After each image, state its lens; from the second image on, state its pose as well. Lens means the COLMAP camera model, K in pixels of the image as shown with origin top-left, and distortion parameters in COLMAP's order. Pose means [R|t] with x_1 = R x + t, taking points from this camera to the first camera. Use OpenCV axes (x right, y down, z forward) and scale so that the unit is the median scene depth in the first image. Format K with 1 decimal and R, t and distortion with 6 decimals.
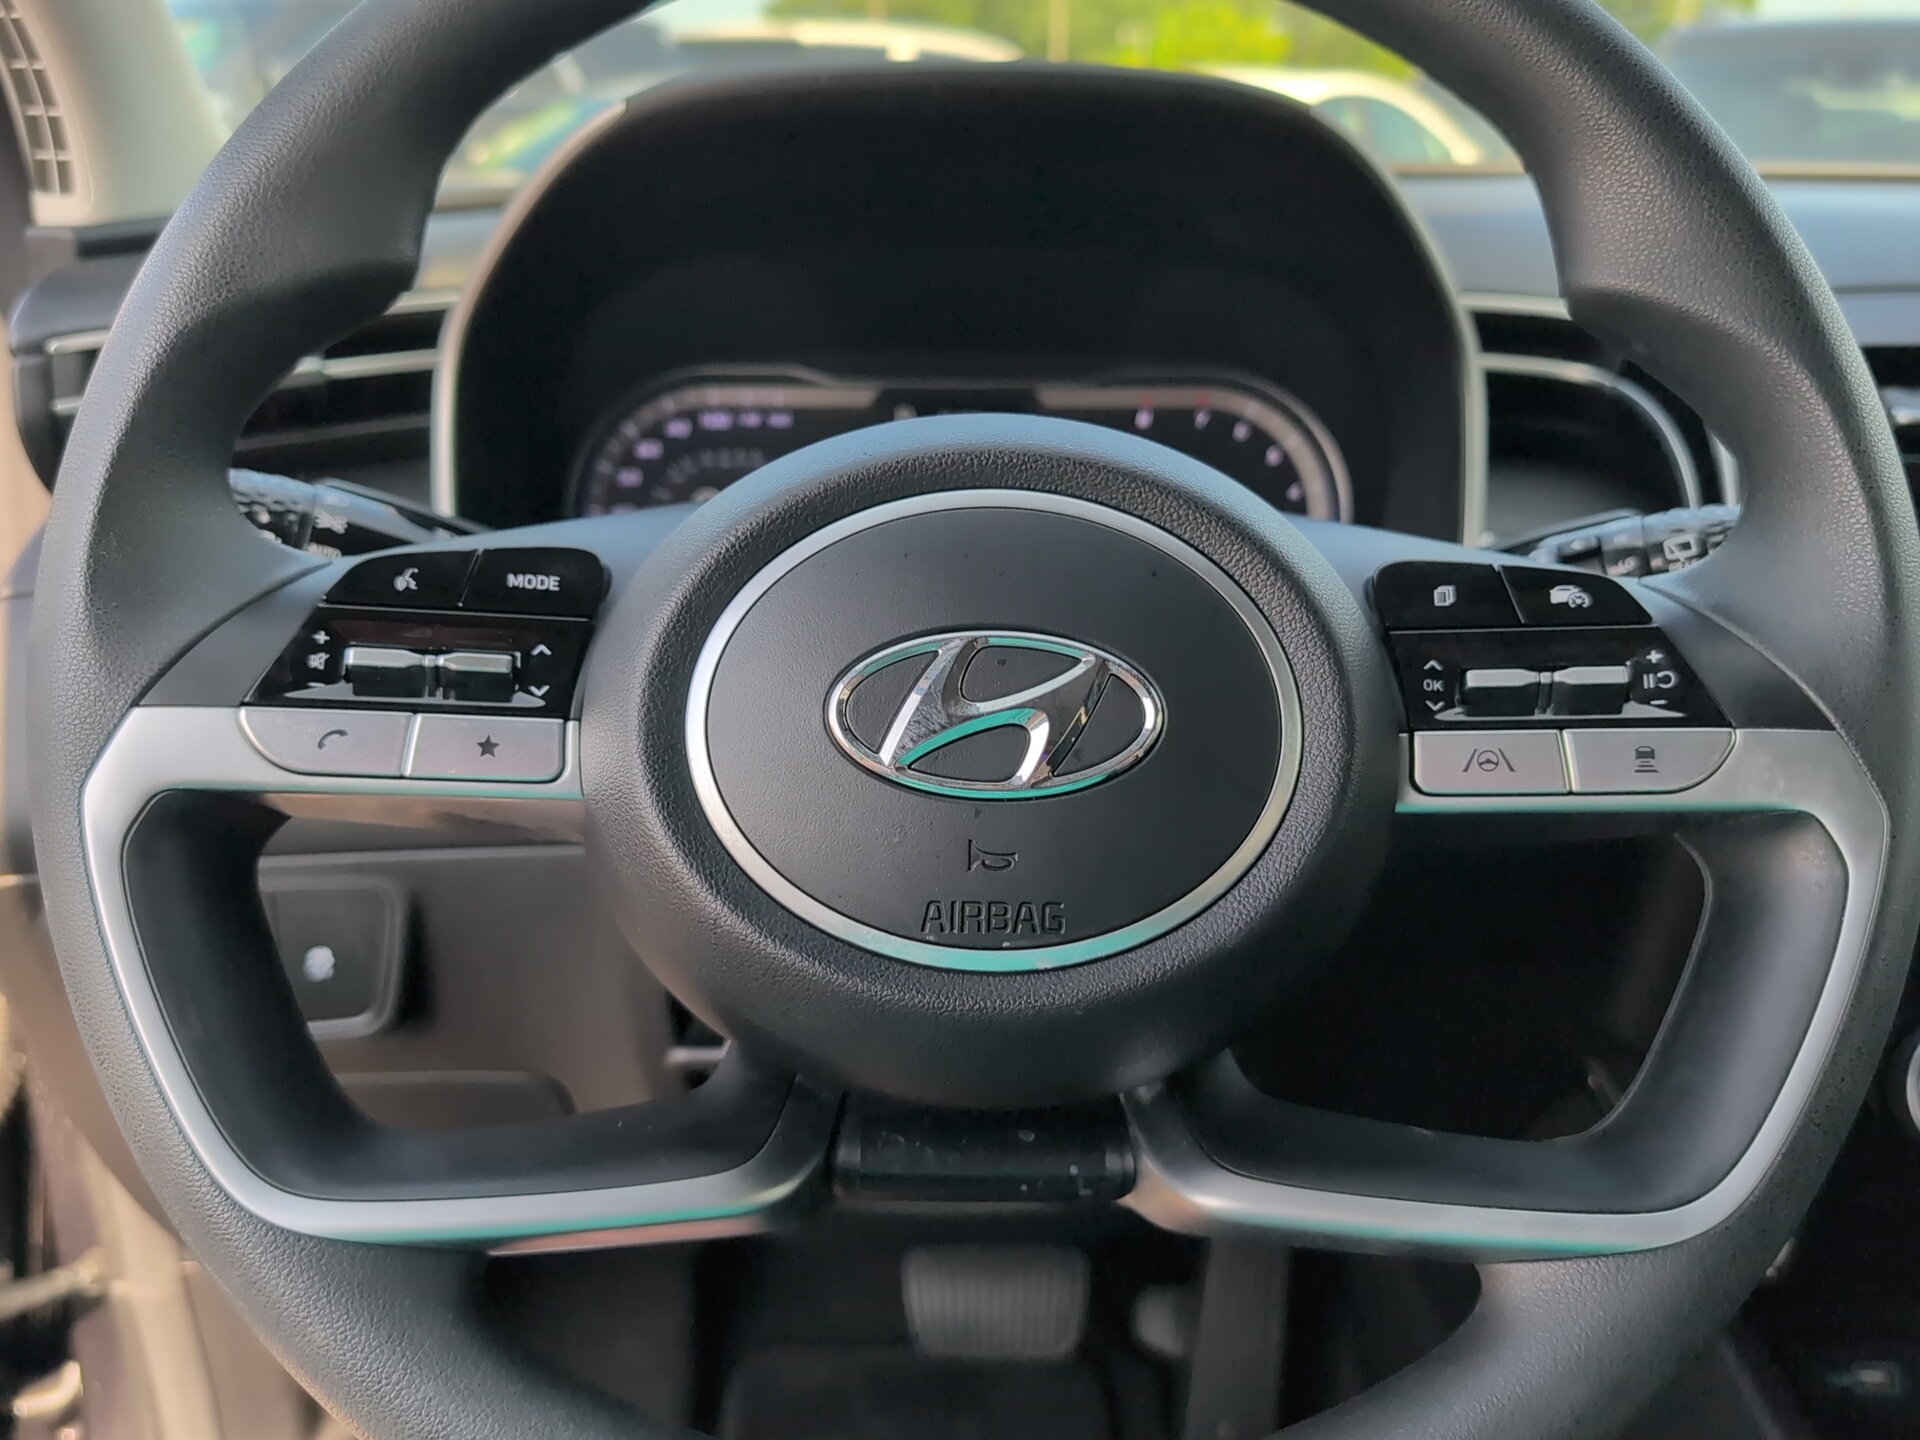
lens RADIAL K [[1583.5, 0, 960.5], [0, 1583.5, 784.9], [0, 0, 1]] dist [-0.059222, -0.006872]
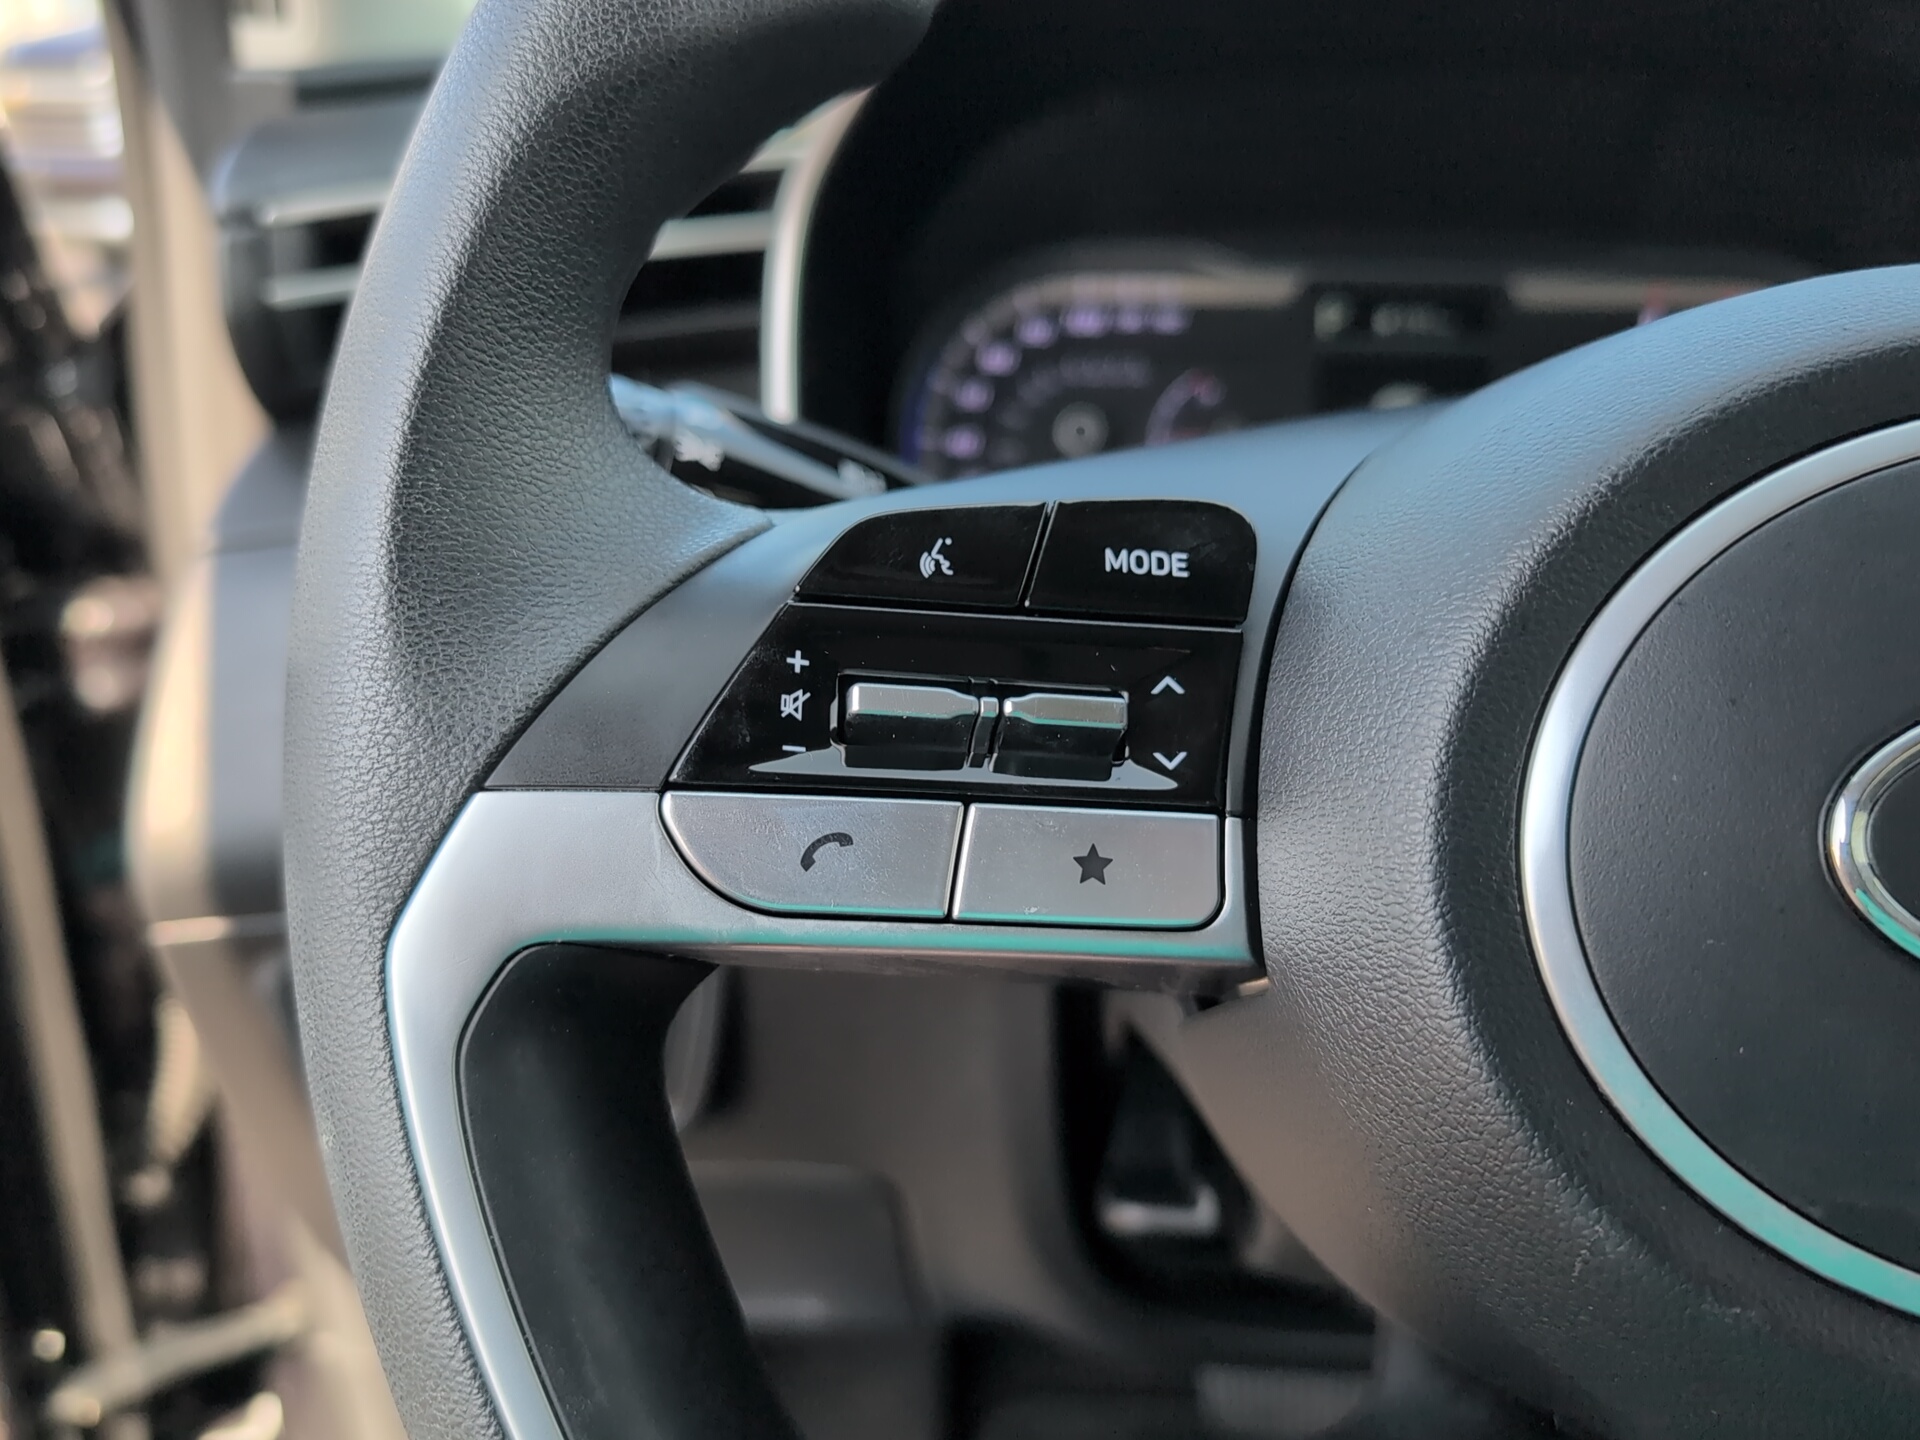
lens RADIAL K [[1583.5, 0, 960.5], [0, 1583.5, 784.9], [0, 0, 1]] dist [-0.059222, -0.006872]
pose [[0.995692, 0.023127, -0.089794, -0.295747], [-0.019177, 0.998821, 0.044606, -0.075928], [0.090719, -0.042692, 0.994961, 0.440705]]
